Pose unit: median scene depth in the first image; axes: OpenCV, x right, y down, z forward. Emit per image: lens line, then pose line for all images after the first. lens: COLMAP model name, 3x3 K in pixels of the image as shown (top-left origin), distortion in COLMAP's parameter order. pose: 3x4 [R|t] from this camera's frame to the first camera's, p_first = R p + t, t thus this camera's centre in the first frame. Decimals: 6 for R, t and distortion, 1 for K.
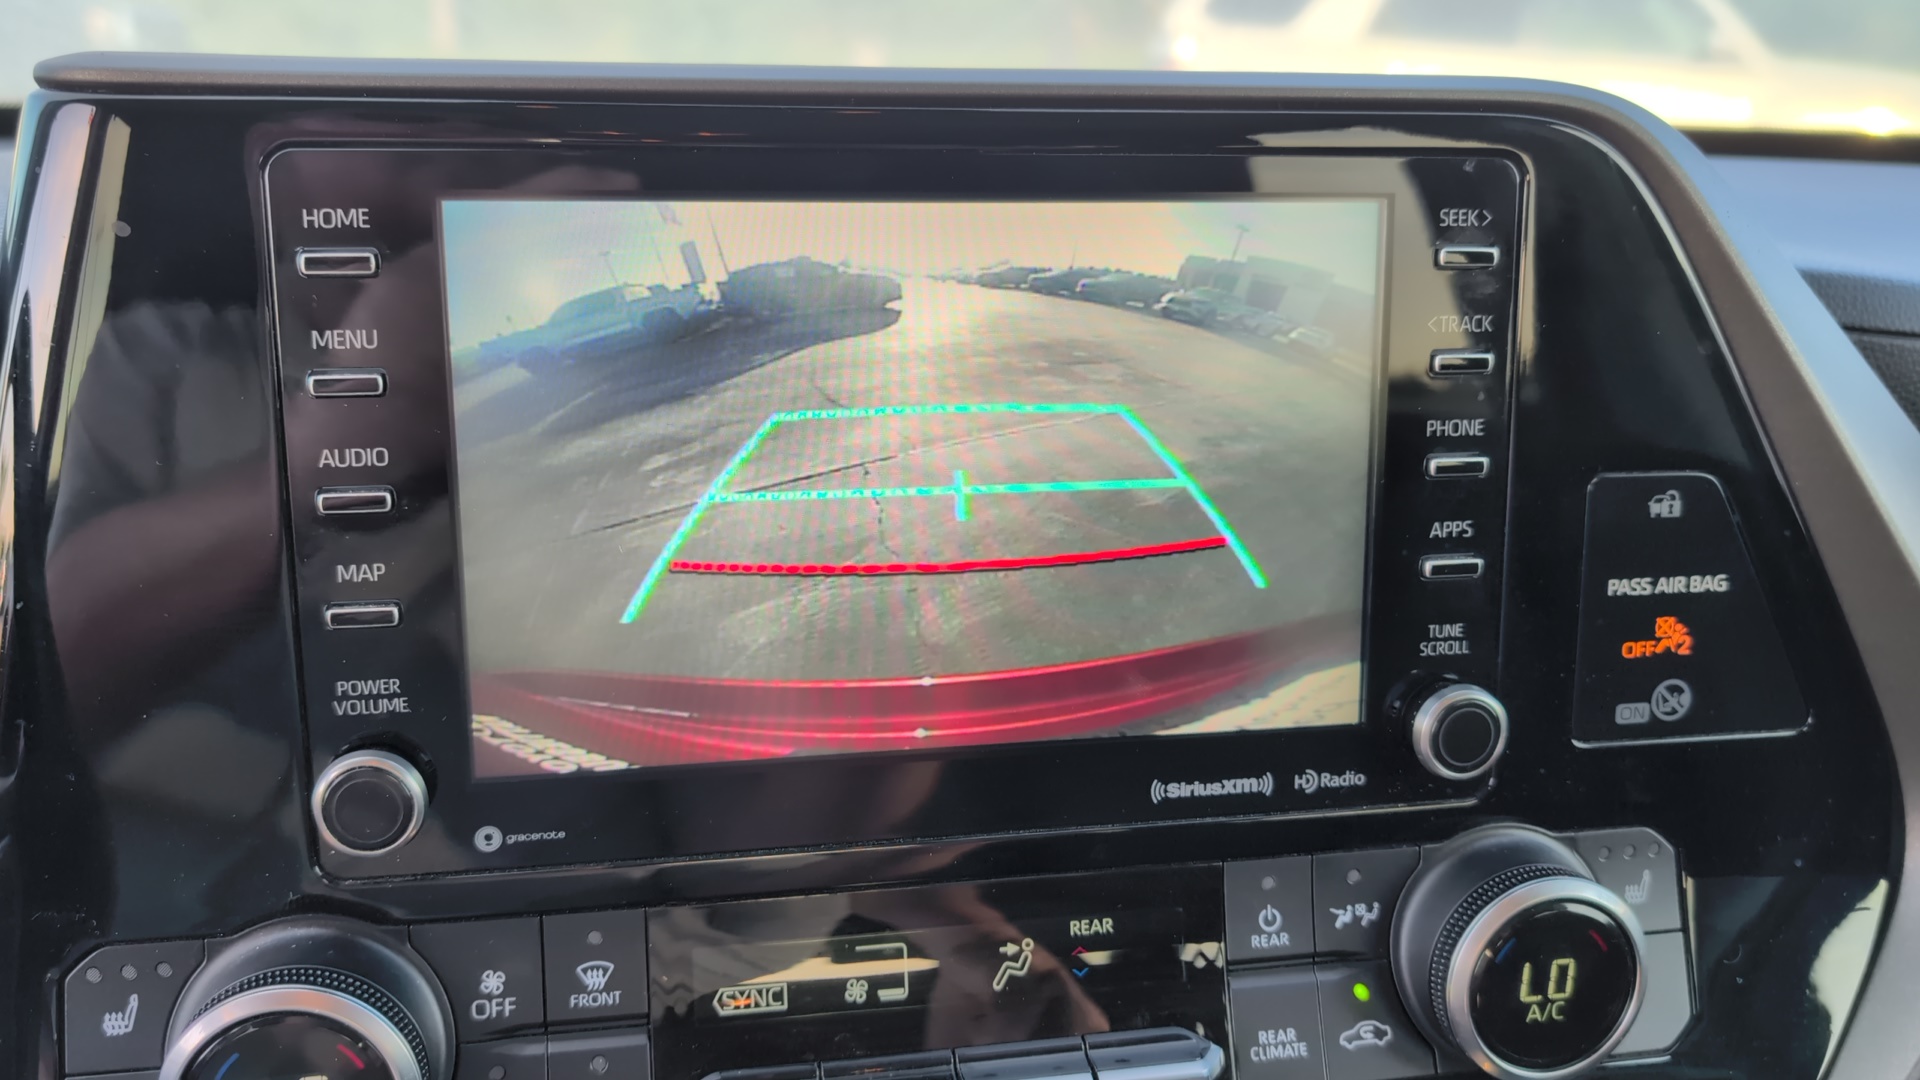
lens RADIAL K [[1653.1, 0, 960.0], [0, 1653.1, 540.0], [0, 0, 1]] dist [0.024221, -0.003857]
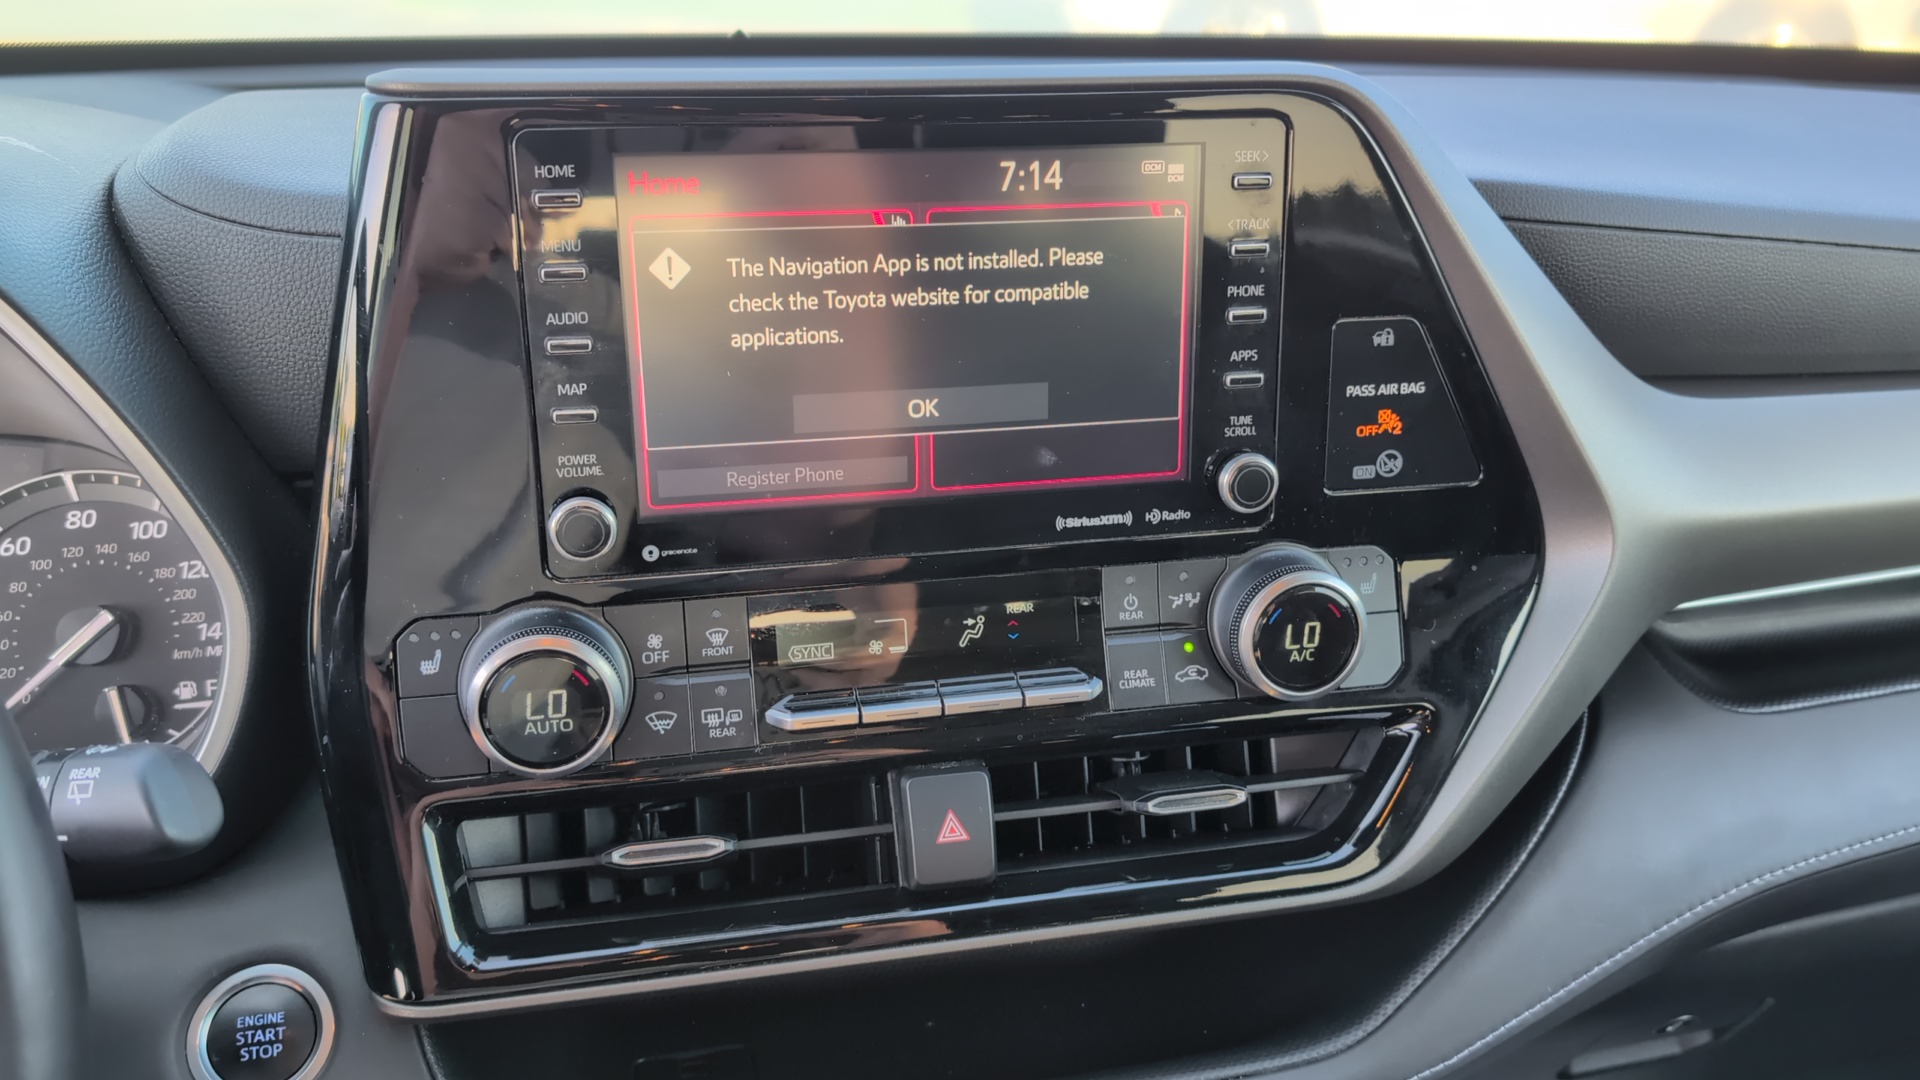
lens RADIAL K [[1493.6, 0, 944.0], [0, 1493.6, 536.0], [0, 0, 1]] dist [0.148196, -0.279263]
pose [[0.999829, -0.017061, 0.007064, -0.003758], [0.016396, 0.996211, 0.085409, 0.037513], [-0.008495, -0.085278, 0.996321, -0.444082]]
